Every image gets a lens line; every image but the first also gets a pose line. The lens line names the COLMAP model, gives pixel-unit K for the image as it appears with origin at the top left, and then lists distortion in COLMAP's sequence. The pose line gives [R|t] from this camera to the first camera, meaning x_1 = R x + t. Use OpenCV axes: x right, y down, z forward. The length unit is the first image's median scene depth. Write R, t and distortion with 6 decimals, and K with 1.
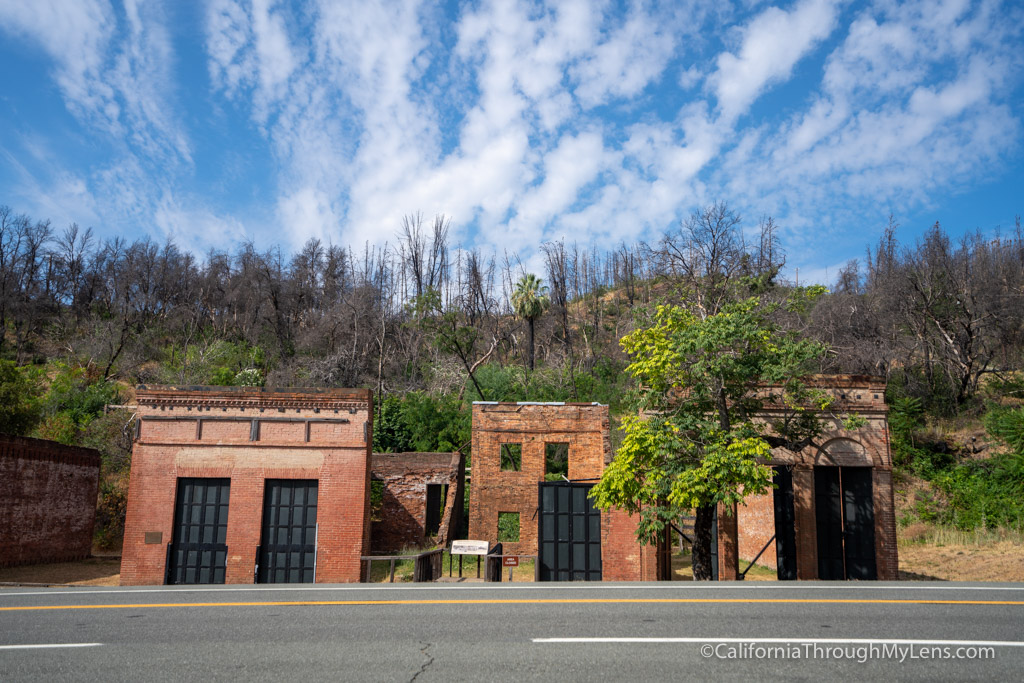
lens RADIAL K [[1015.0, 0, 512.3], [0, 1015.0, 340.2], [0, 0, 1]] dist [-0.003697, 0.000000]
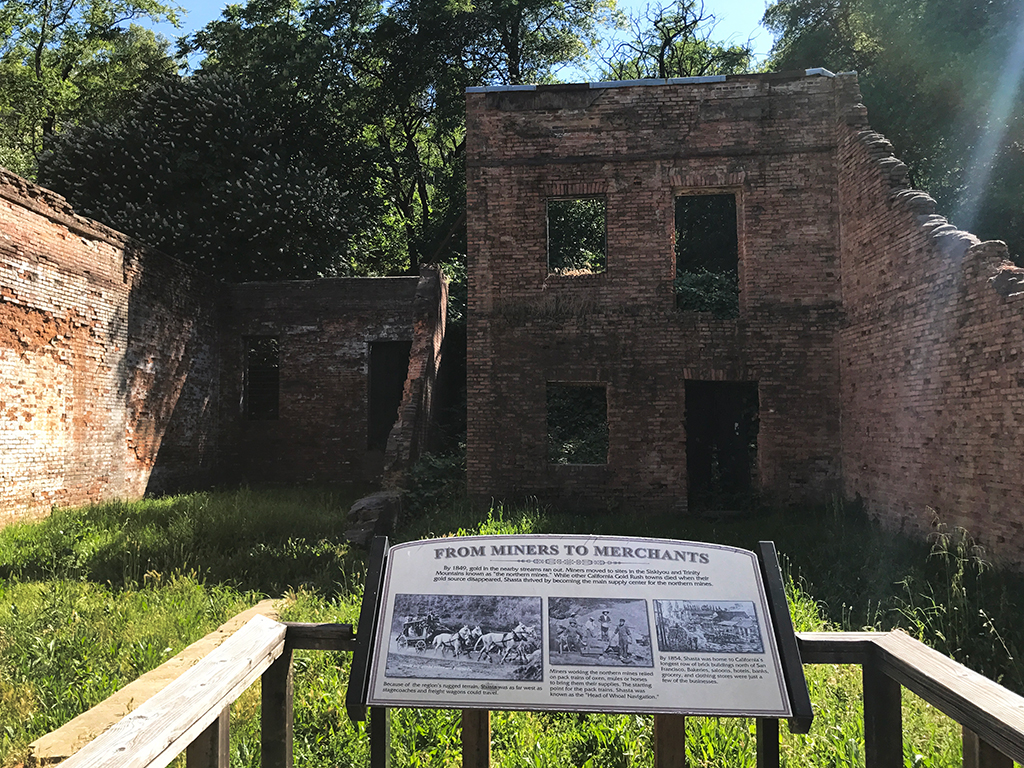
lens RADIAL K [[759.6, 0, 511.0], [0, 759.6, 384.3], [0, 0, 1]] dist [0.001227, -0.000036]
pose [[0.998621, -0.026066, 0.045560, -0.038707], [0.020086, 0.991683, 0.127126, 0.133941], [-0.048494, -0.126035, 0.990840, 0.727277]]
